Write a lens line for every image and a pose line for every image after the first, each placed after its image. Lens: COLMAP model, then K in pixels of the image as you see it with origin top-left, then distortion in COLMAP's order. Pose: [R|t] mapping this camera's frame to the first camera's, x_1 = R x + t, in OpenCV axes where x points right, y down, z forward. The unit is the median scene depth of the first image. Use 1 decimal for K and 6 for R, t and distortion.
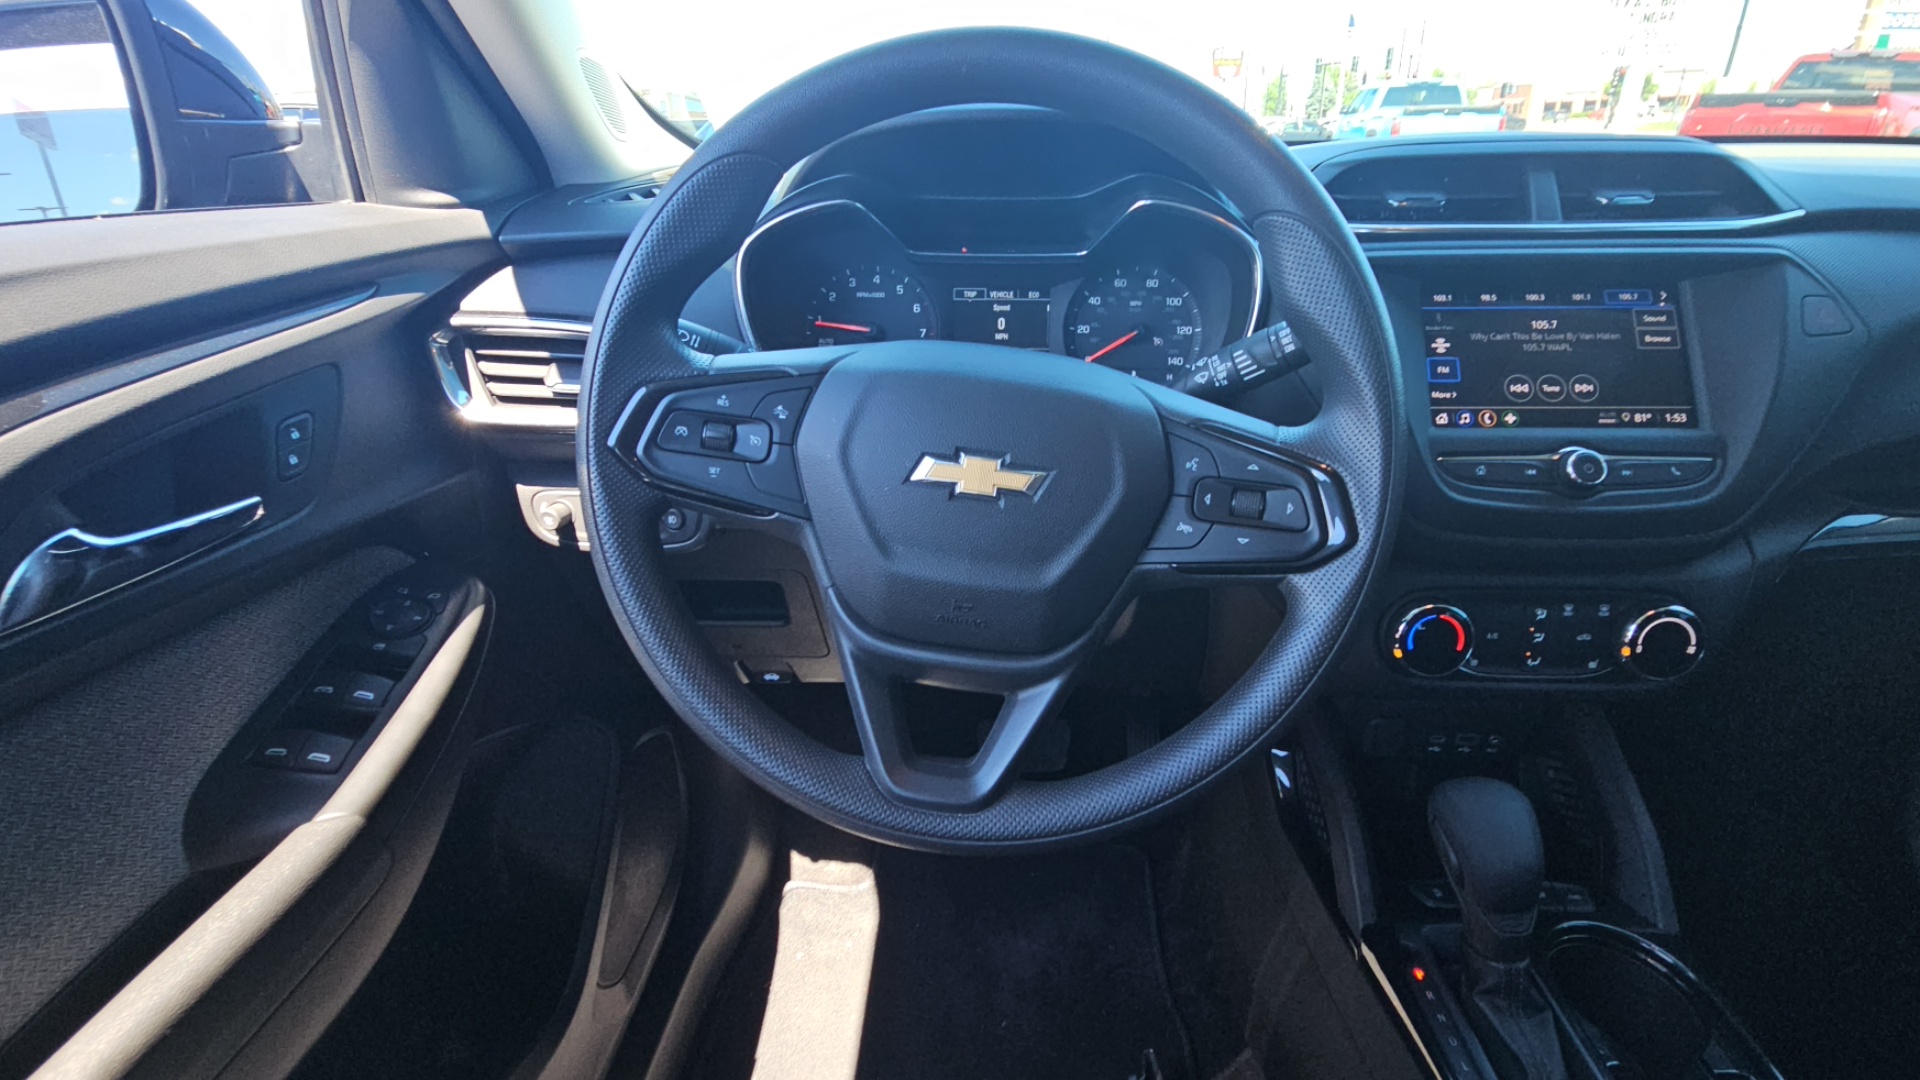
lens RADIAL K [[857.4, 0, 985.4], [0, 857.4, 542.5], [0, 0, 1]] dist [0.015253, -0.010713]
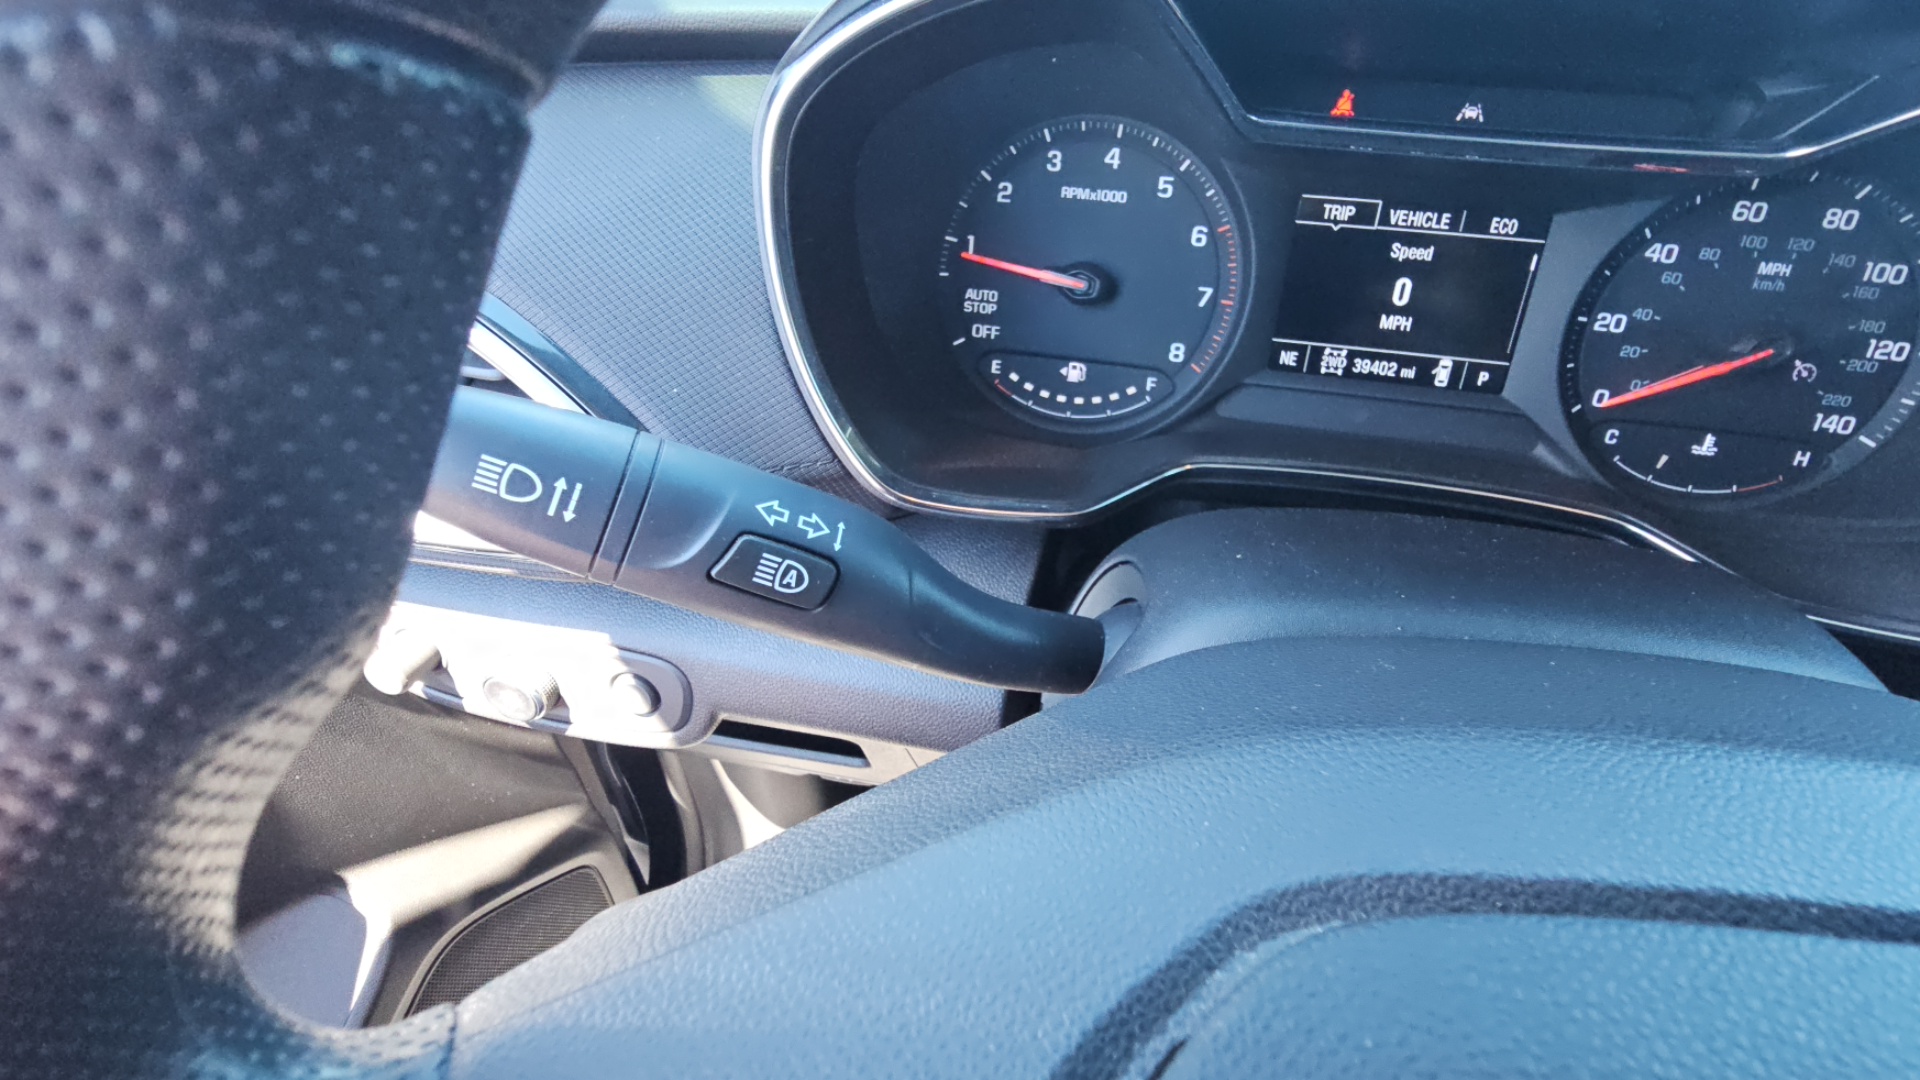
lens RADIAL K [[857.4, 0, 985.4], [0, 857.4, 542.5], [0, 0, 1]] dist [0.015253, -0.010713]
pose [[0.988172, 0.110876, -0.105937, -0.146487], [-0.082356, 0.966450, 0.243295, -0.264211], [0.129358, -0.231692, 0.964150, 0.645424]]
